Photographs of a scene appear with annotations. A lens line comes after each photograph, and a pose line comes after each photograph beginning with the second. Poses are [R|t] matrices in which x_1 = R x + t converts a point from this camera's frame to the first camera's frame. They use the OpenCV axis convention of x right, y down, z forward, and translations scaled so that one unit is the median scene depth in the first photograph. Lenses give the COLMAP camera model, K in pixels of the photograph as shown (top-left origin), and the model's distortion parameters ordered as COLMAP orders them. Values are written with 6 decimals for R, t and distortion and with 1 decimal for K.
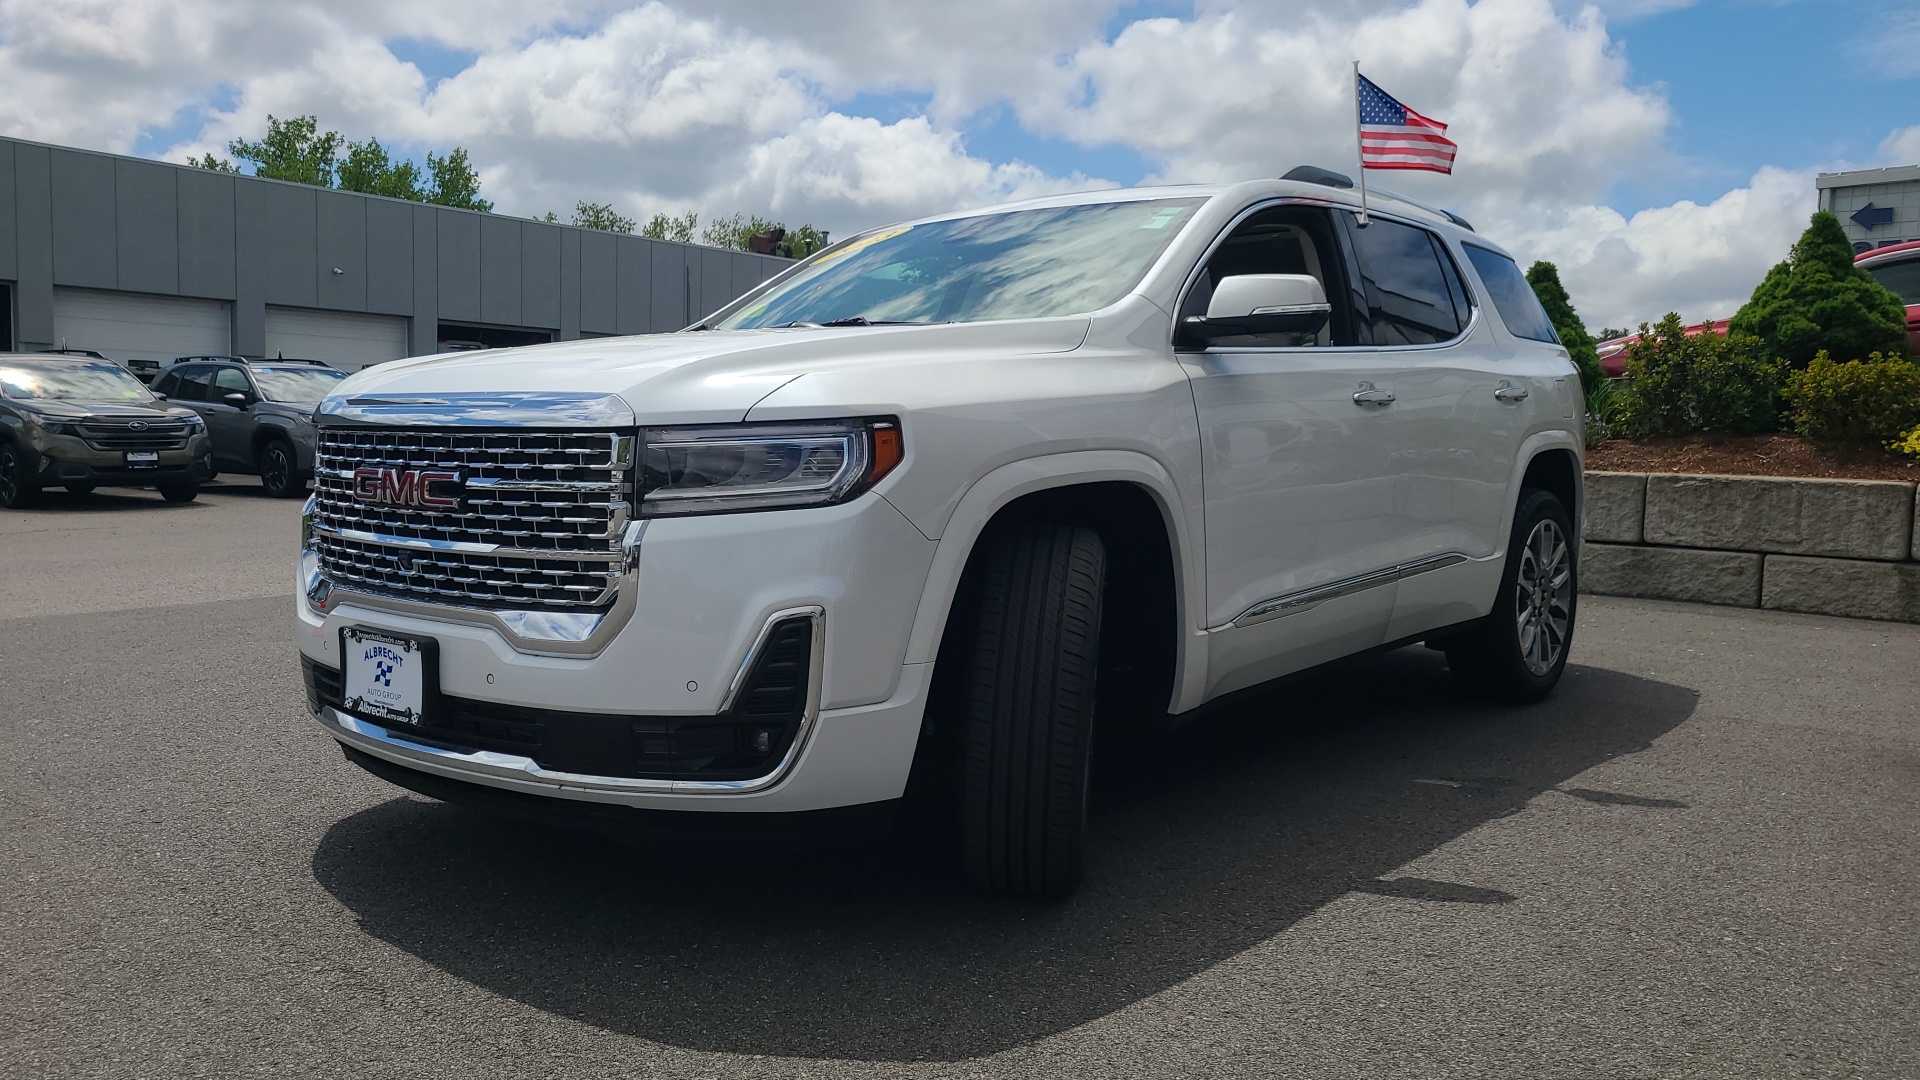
lens RADIAL K [[1446.5, 0, 943.7], [0, 1446.5, 543.5], [0, 0, 1]] dist [0.035593, -0.009487]
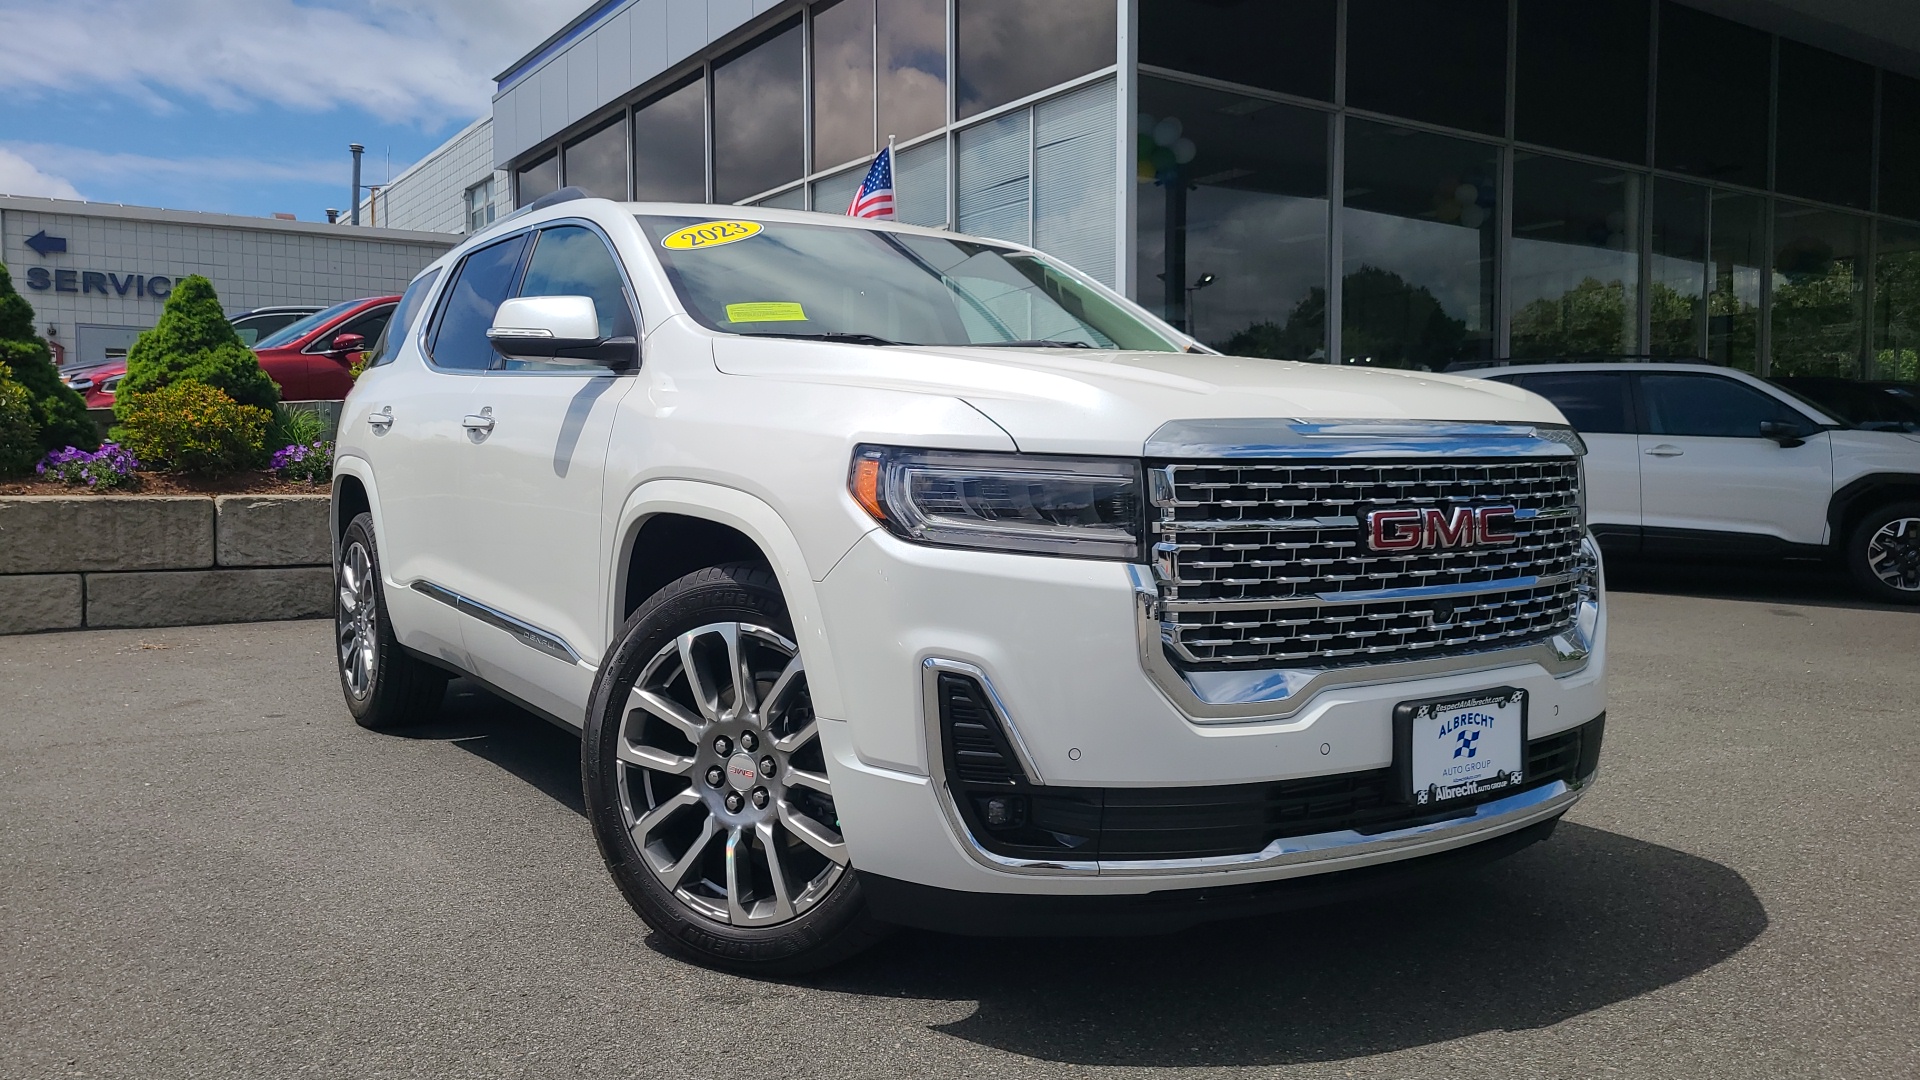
lens RADIAL K [[1384.2, 0, 960.0], [0, 1384.2, 540.0], [0, 0, 1]] dist [0.043204, -0.002840]
pose [[0.277393, -0.065393, 0.958529, -1.124500], [0.078588, 0.995882, 0.045199, -0.082675], [-0.957537, 0.062791, 0.281389, 0.939989]]
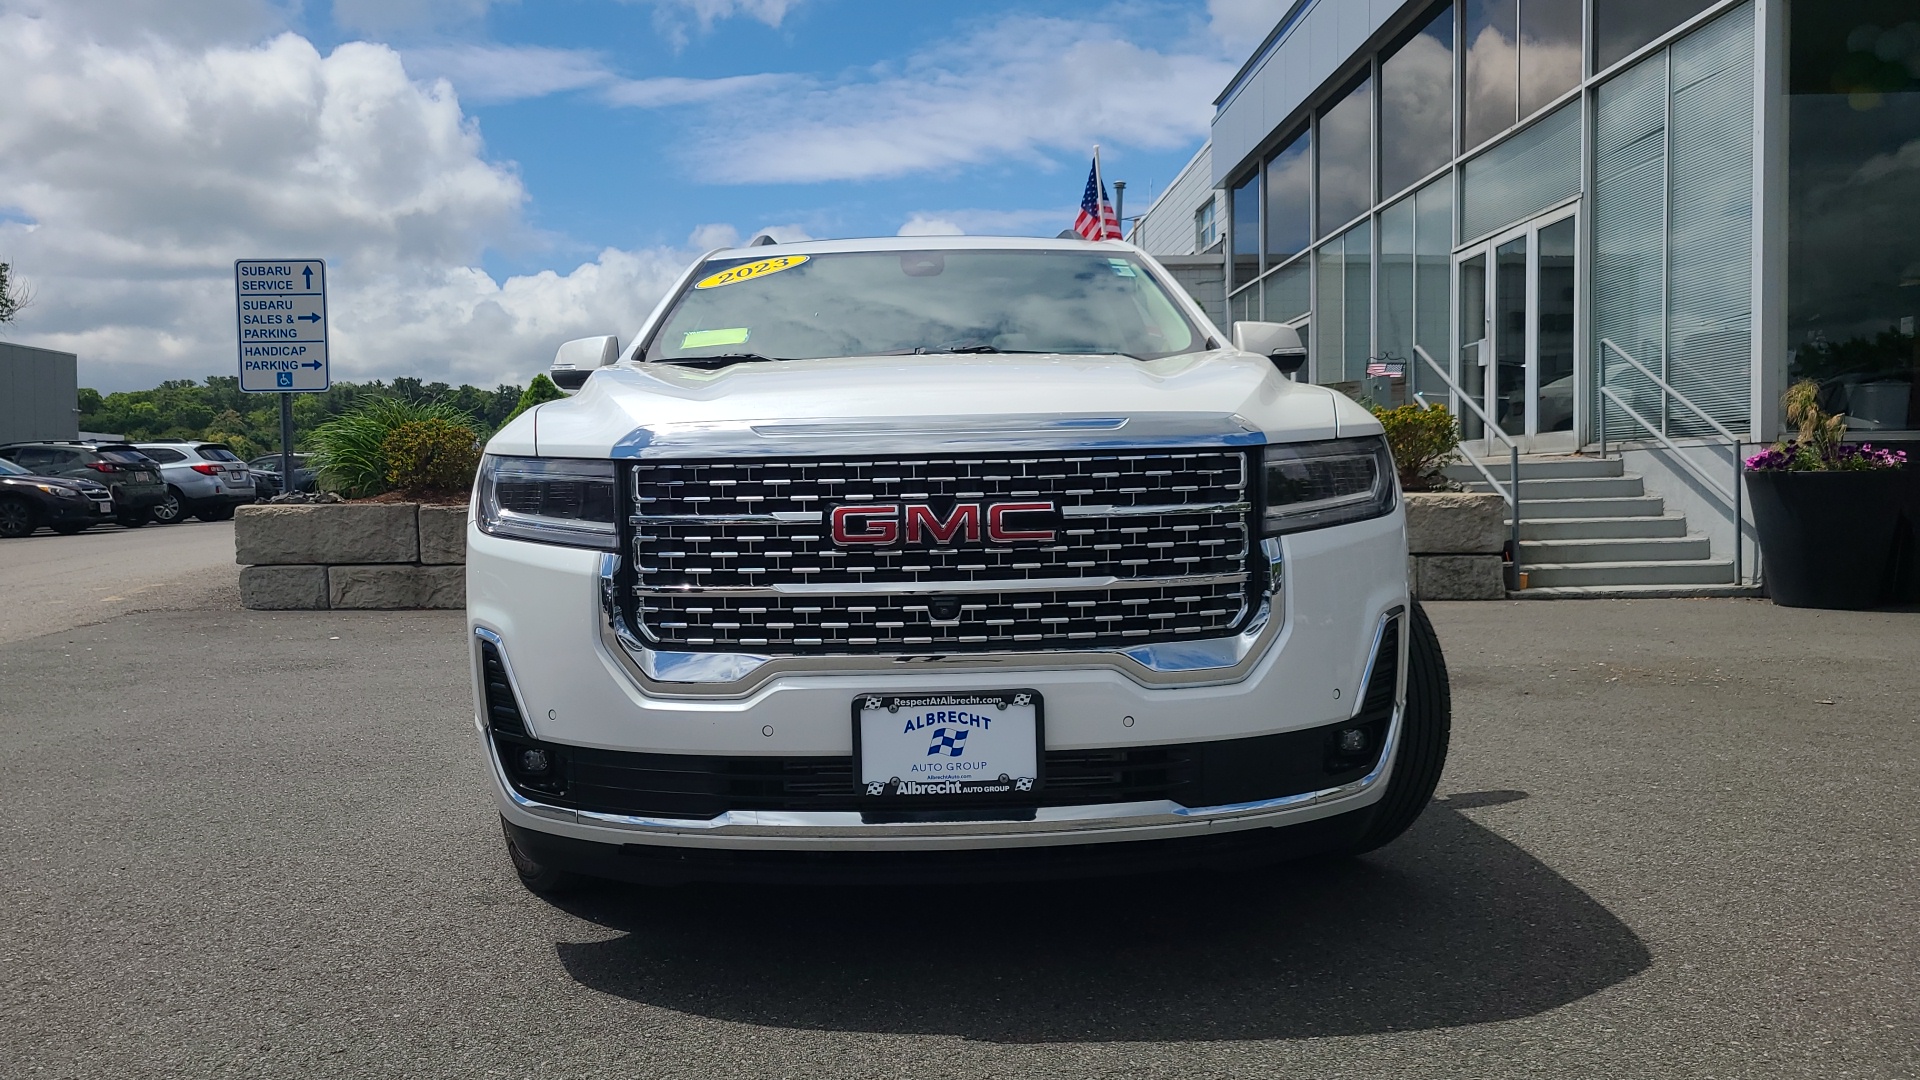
lens RADIAL K [[1407.8, 0, 968.3], [0, 1407.8, 527.8], [0, 0, 1]] dist [0.032160, -0.003994]
pose [[0.751596, -0.049365, 0.657774, -0.818897], [0.077956, 0.996855, -0.014262, -0.020714], [-0.655001, 0.061997, 0.753080, 0.325683]]
